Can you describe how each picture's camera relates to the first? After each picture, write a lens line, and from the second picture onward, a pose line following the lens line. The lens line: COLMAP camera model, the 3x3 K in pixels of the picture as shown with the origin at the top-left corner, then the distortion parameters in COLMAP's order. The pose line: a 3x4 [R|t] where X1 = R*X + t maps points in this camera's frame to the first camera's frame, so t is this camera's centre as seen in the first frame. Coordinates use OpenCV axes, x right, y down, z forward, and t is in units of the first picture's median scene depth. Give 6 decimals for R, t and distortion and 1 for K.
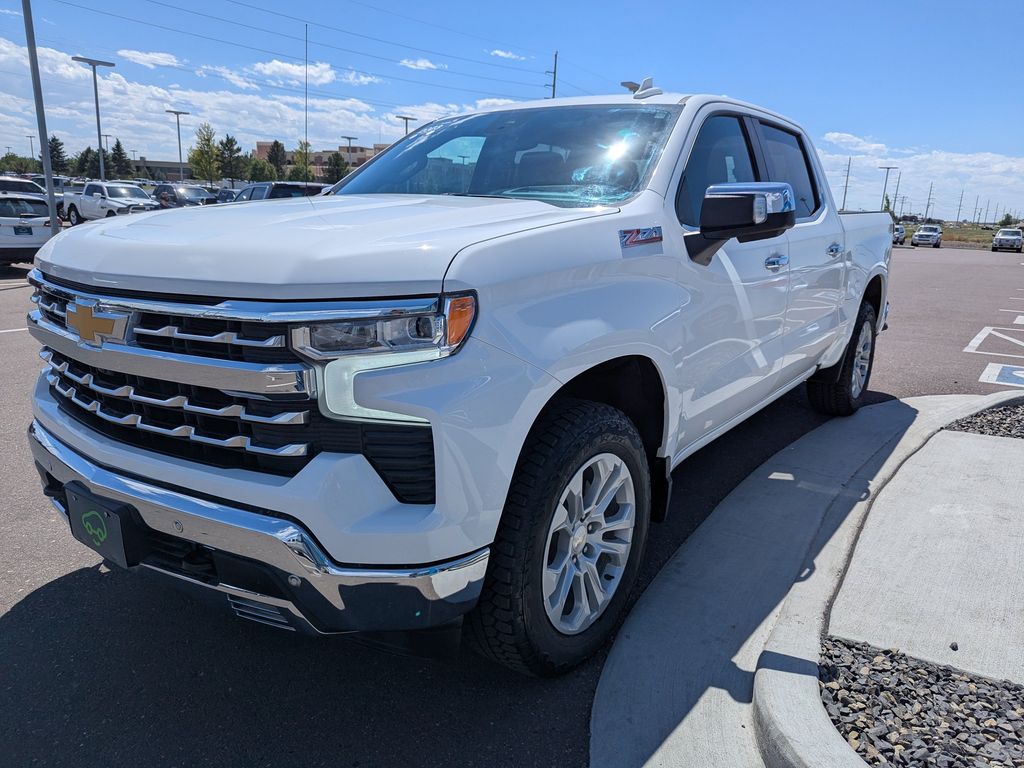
lens RADIAL K [[749.6, 0, 505.6], [0, 749.6, 383.9], [0, 0, 1]] dist [0.016833, -0.007432]
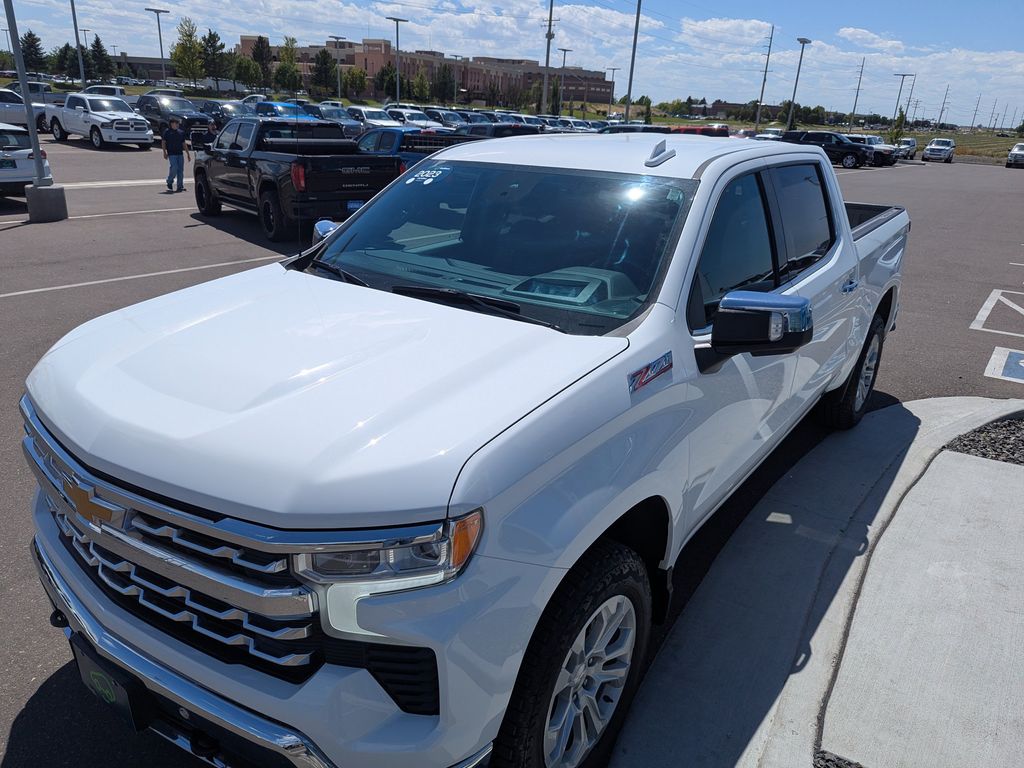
lens RADIAL K [[749.9, 0, 487.8], [0, 749.9, 384.7], [0, 0, 1]] dist [0.004797, 0.004515]
pose [[0.999881, 0.007359, -0.013553, -0.006593], [-0.005594, 0.992015, 0.125995, -0.137619], [0.014372, -0.125904, 0.991938, 0.021436]]
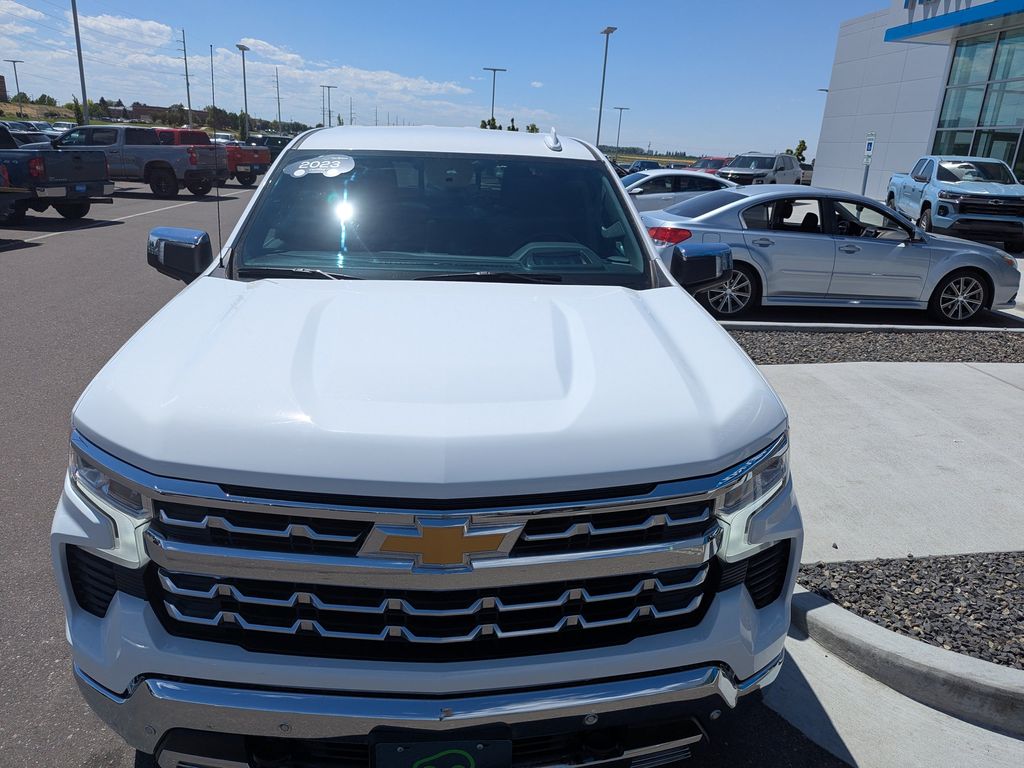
lens RADIAL K [[749.6, 0, 505.6], [0, 749.6, 383.9], [0, 0, 1]] dist [0.016833, -0.007432]
pose [[0.756538, -0.196309, 0.623789, -0.373282], [0.122366, 0.979527, 0.159855, -0.142953], [-0.642399, -0.044606, 0.765071, 0.129078]]
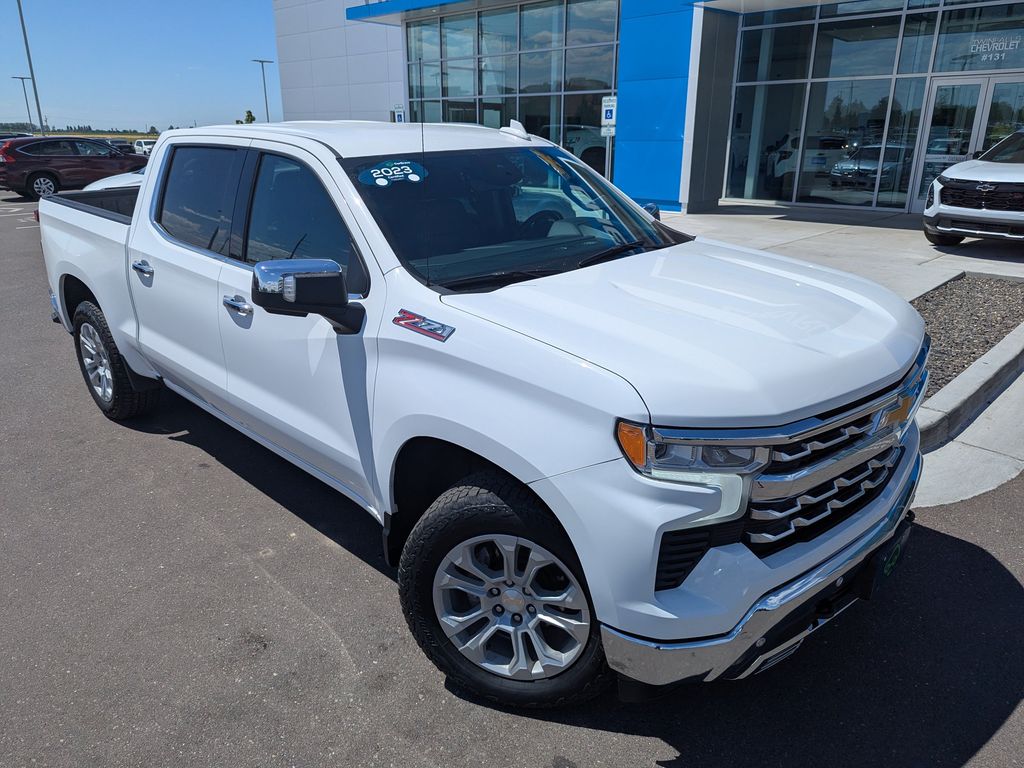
lens RADIAL K [[751.5, 0, 510.0], [0, 751.5, 385.6], [0, 0, 1]] dist [0.020733, -0.015883]
pose [[0.116871, -0.353404, 0.928142, -0.687719], [0.221950, 0.920204, 0.322433, -0.259762], [-0.968029, 0.168318, 0.185983, 0.526796]]
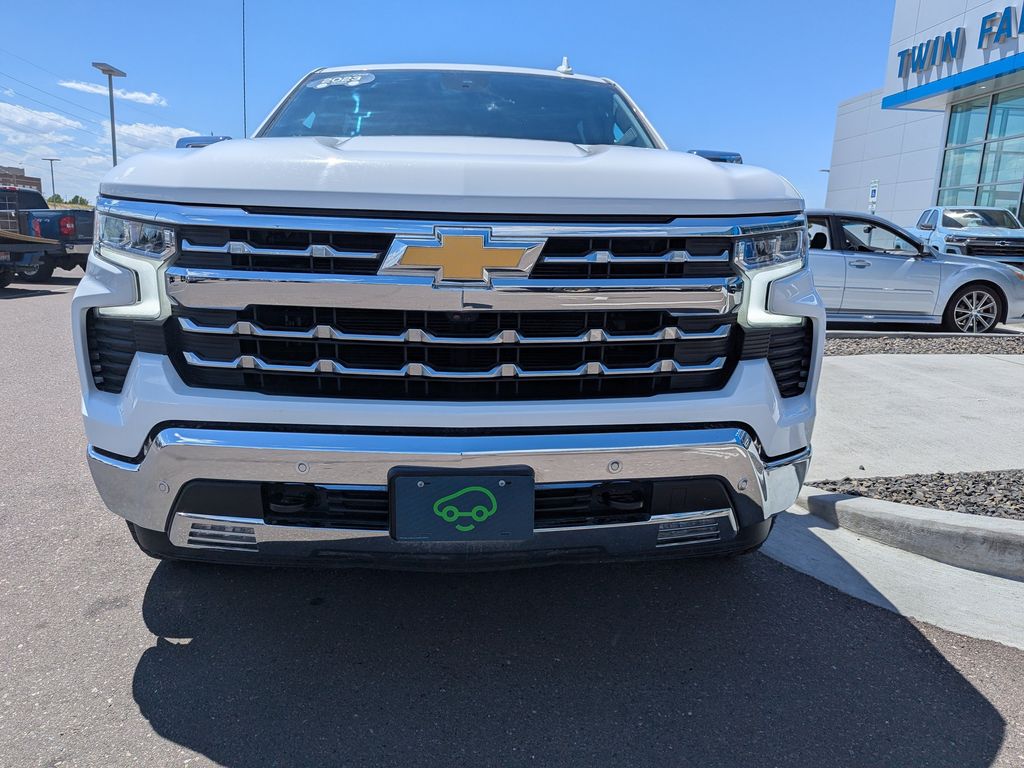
lens RADIAL K [[751.5, 0, 510.0], [0, 751.5, 385.6], [0, 0, 1]] dist [0.020733, -0.015883]
pose [[0.763816, -0.127163, 0.632784, -0.402029], [0.132239, 0.990434, 0.039413, 0.012964], [-0.631742, 0.053575, 0.773325, 0.129230]]
